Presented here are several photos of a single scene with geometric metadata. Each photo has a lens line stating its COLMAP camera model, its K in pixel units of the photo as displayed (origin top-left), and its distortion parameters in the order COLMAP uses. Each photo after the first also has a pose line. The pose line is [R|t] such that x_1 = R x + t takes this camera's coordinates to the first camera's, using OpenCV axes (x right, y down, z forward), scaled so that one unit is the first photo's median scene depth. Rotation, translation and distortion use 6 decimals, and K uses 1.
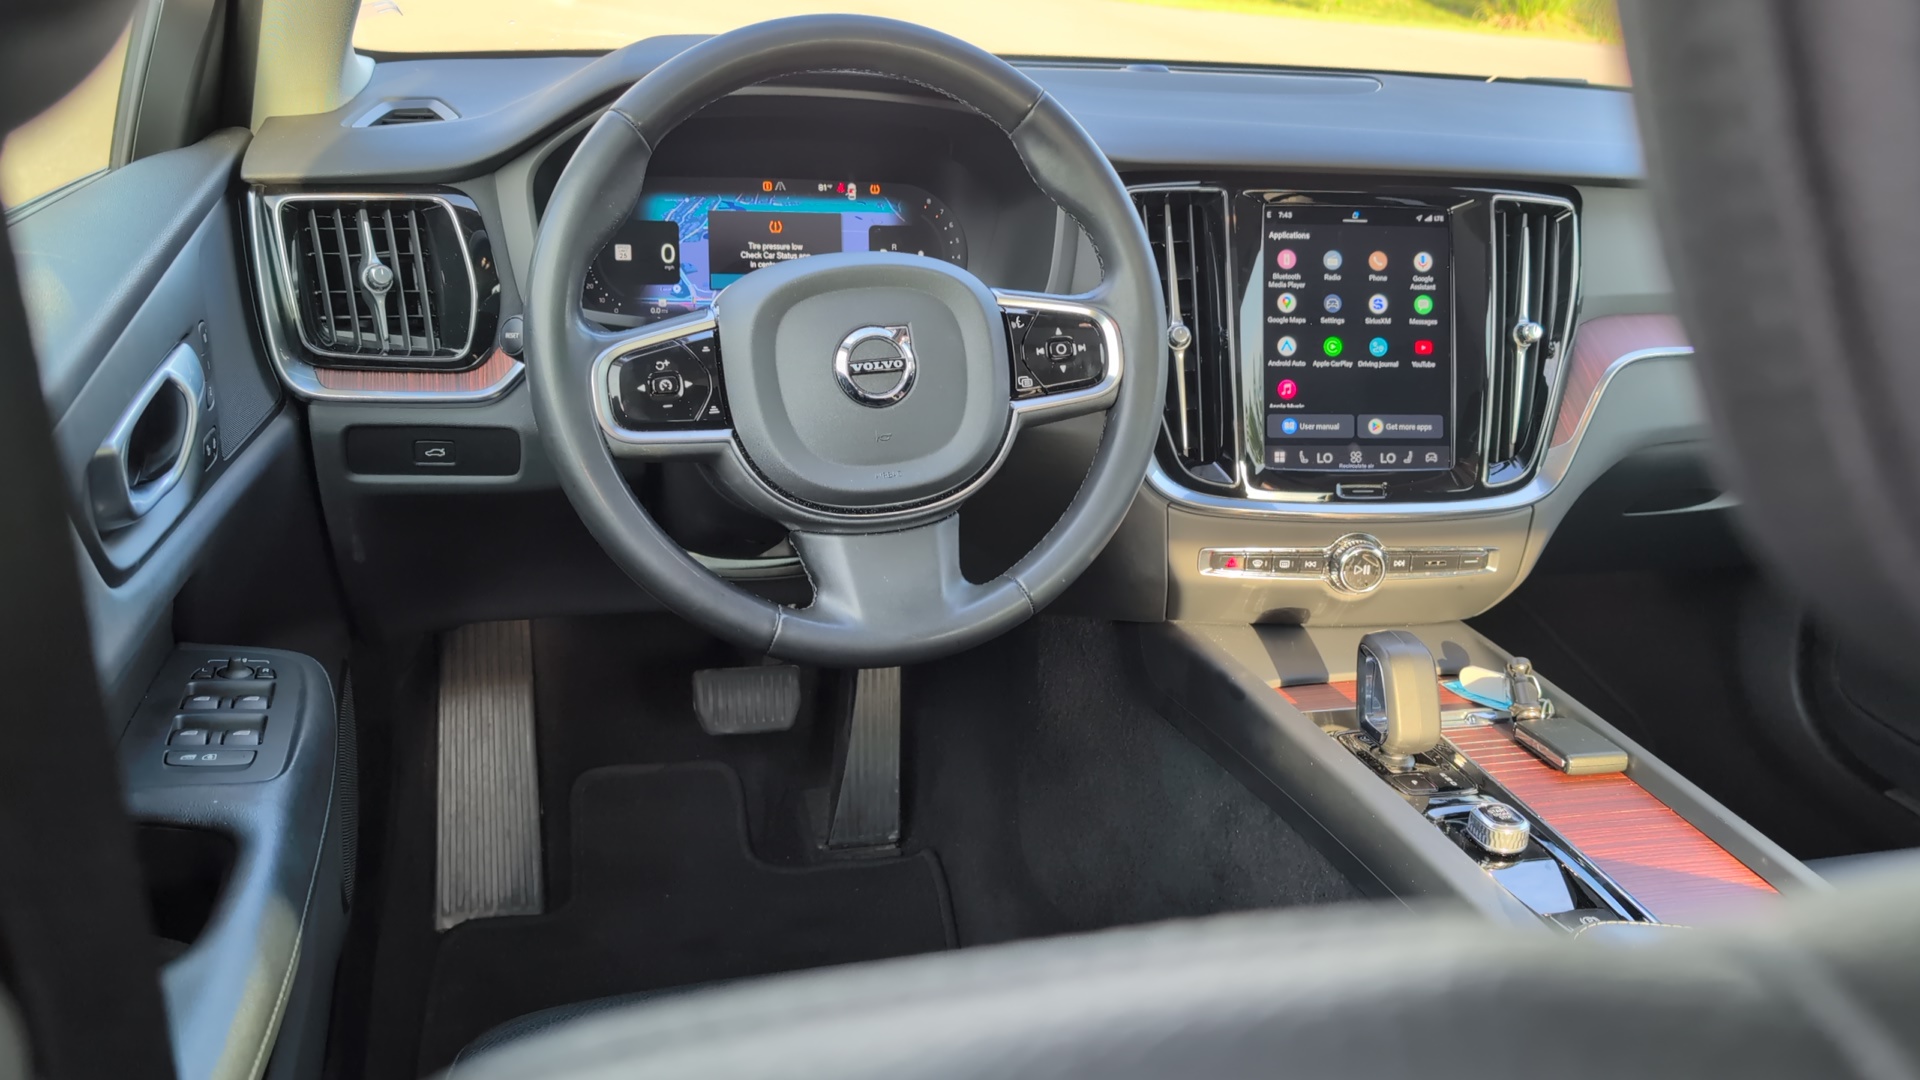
lens RADIAL K [[1621.5, 0, 960.0], [0, 1621.5, 540.0], [0, 0, 1]] dist [0.053027, -0.006659]
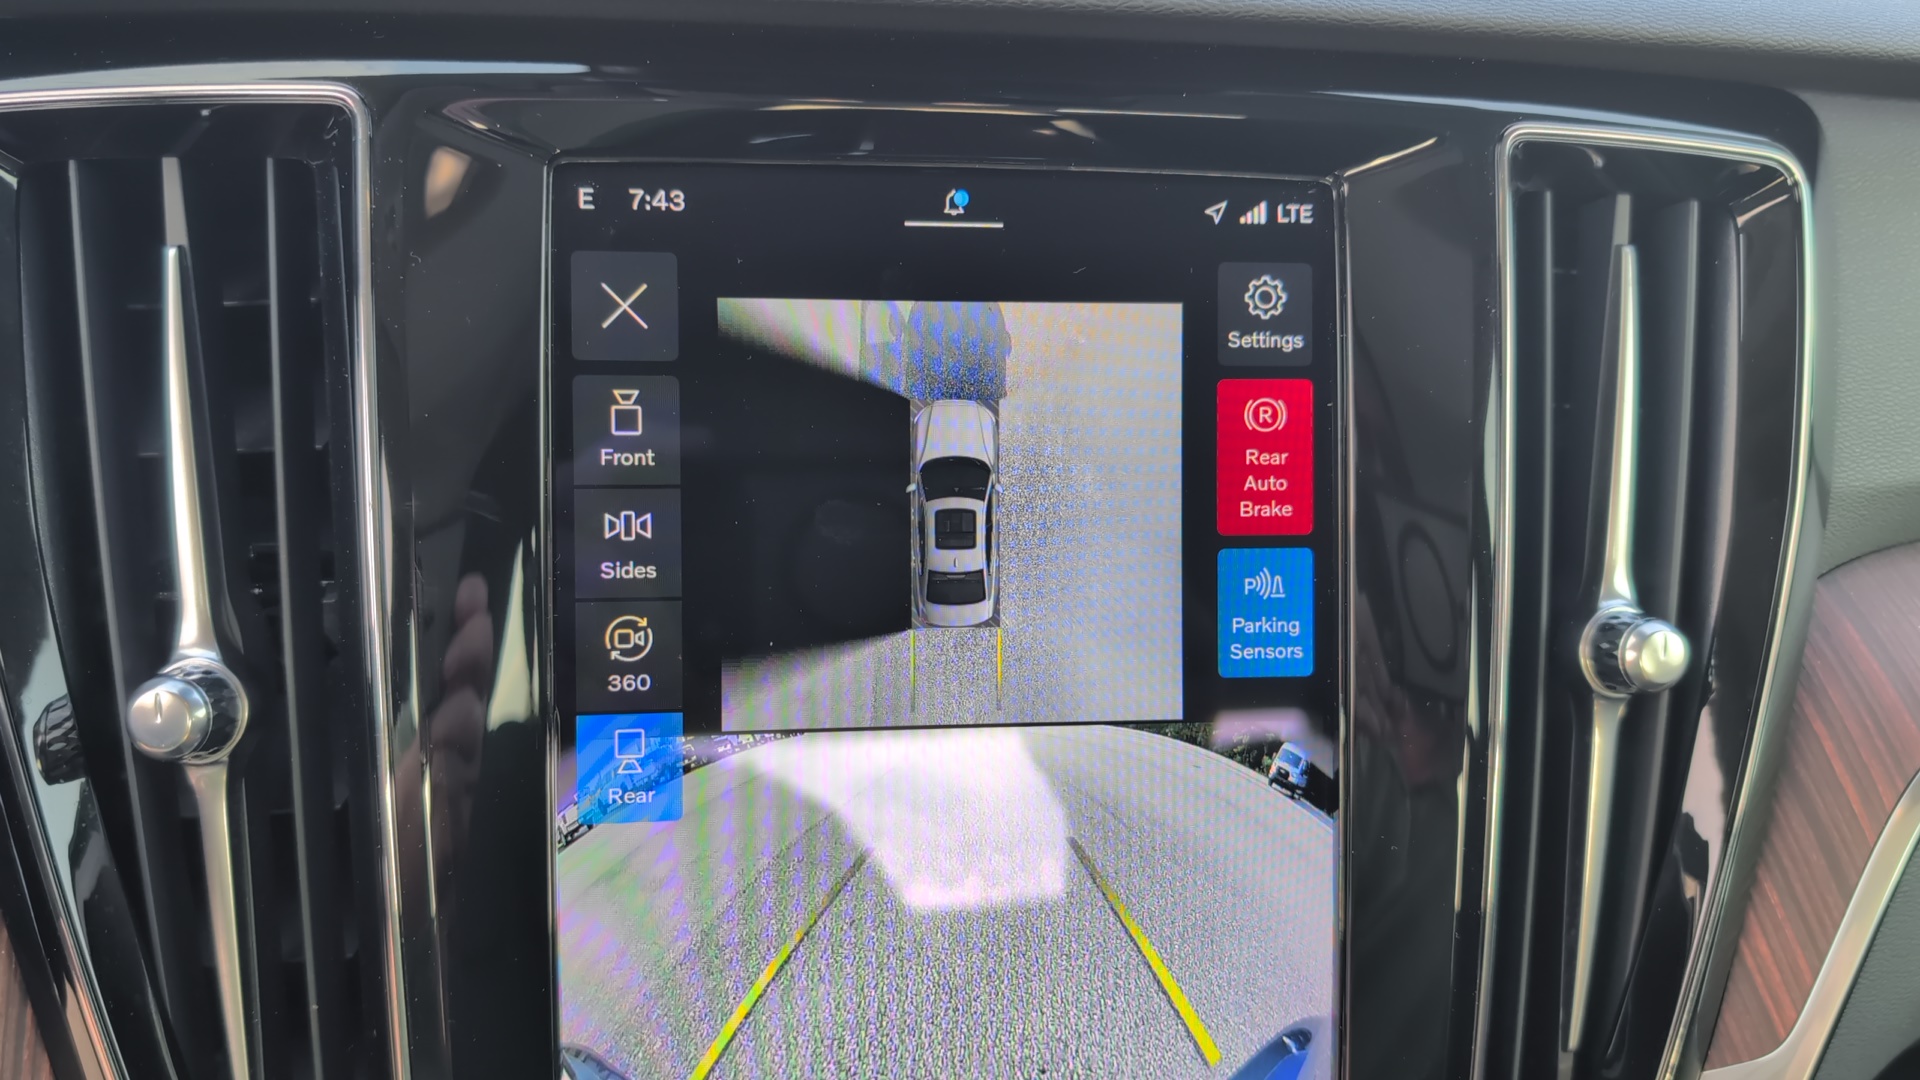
lens RADIAL K [[1638.9, 0, 967.3], [0, 1638.9, 543.1], [0, 0, 1]] dist [0.014260, -0.006537]
pose [[0.999995, -0.000624, 0.002935, 0.242578], [0.000498, 0.999090, 0.042658, -0.157316], [-0.002959, -0.042656, 0.999085, 0.745256]]
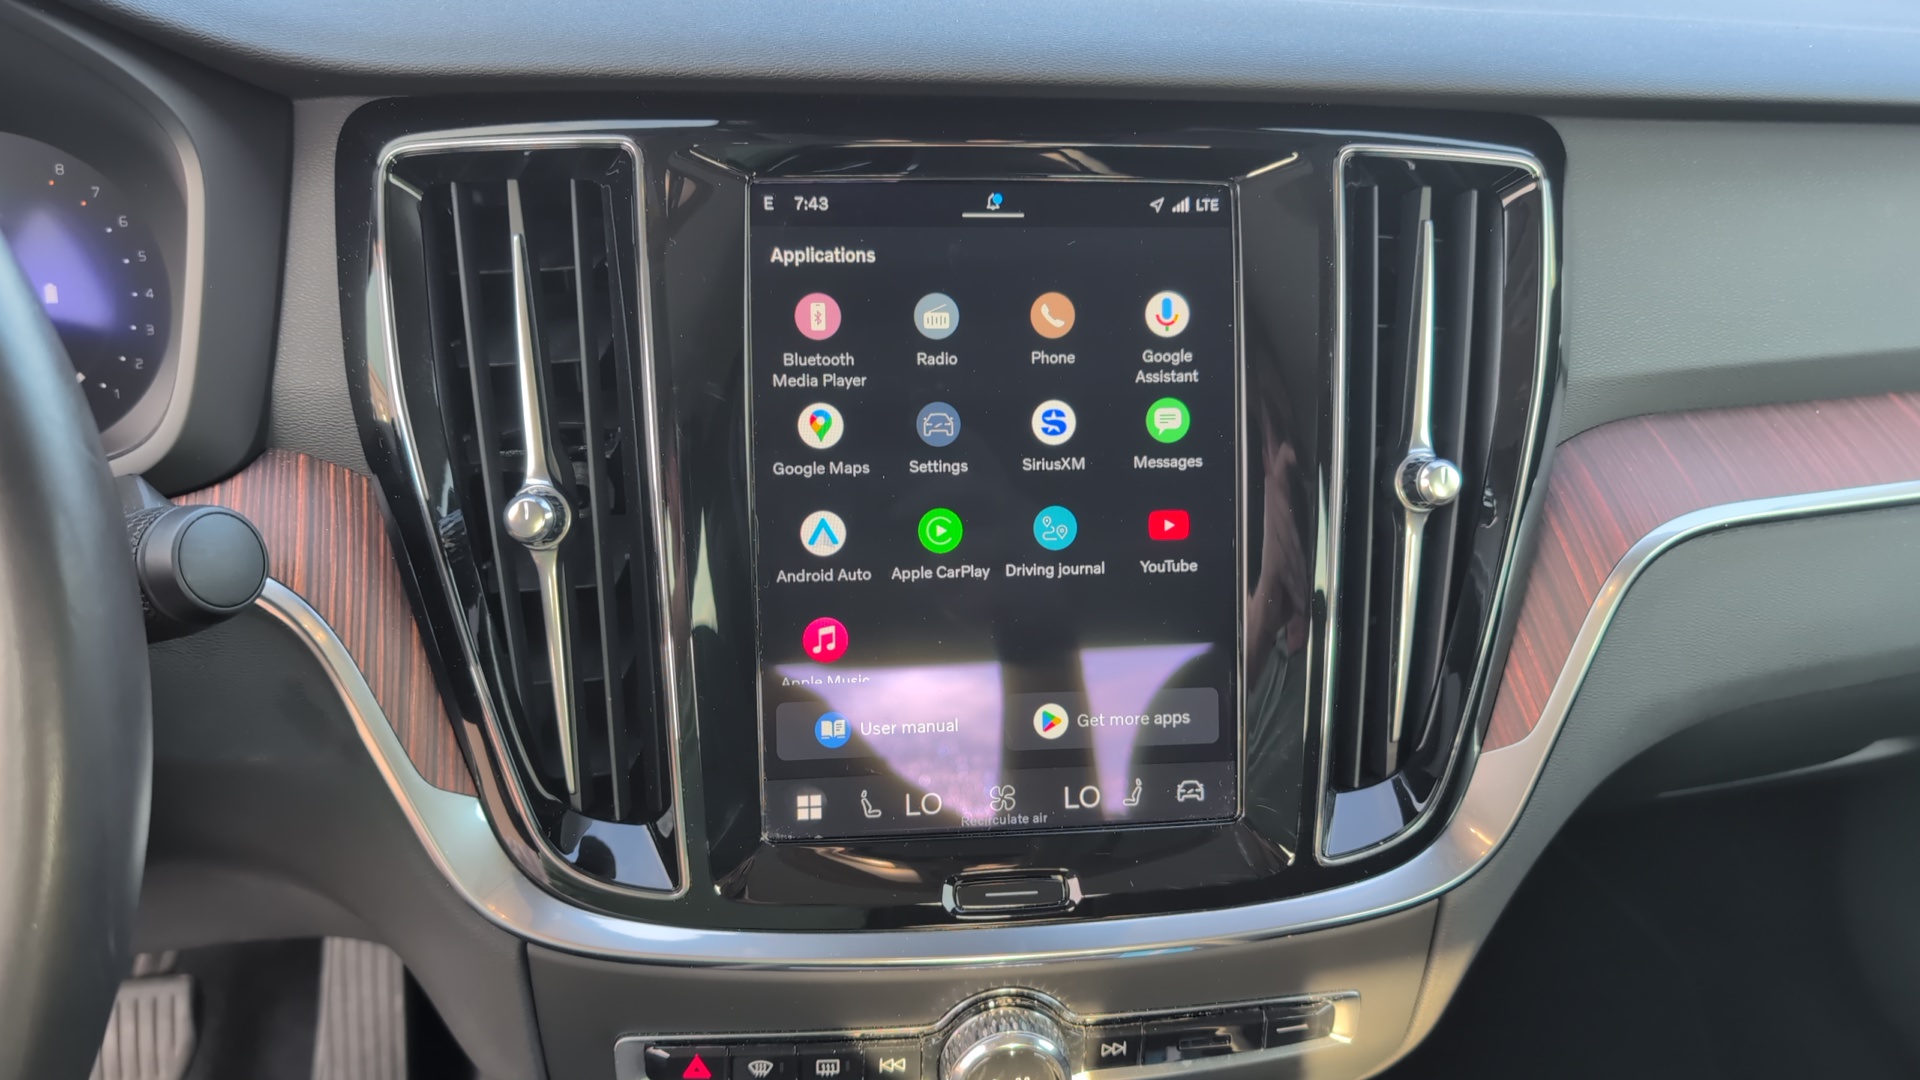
lens RADIAL K [[1621.5, 0, 960.0], [0, 1621.5, 540.0], [0, 0, 1]] dist [0.053027, -0.006659]
pose [[0.999790, -0.011000, -0.017313, 0.239159], [0.012054, 0.998002, 0.062025, -0.140422], [0.016596, -0.062220, 0.997924, 0.593065]]
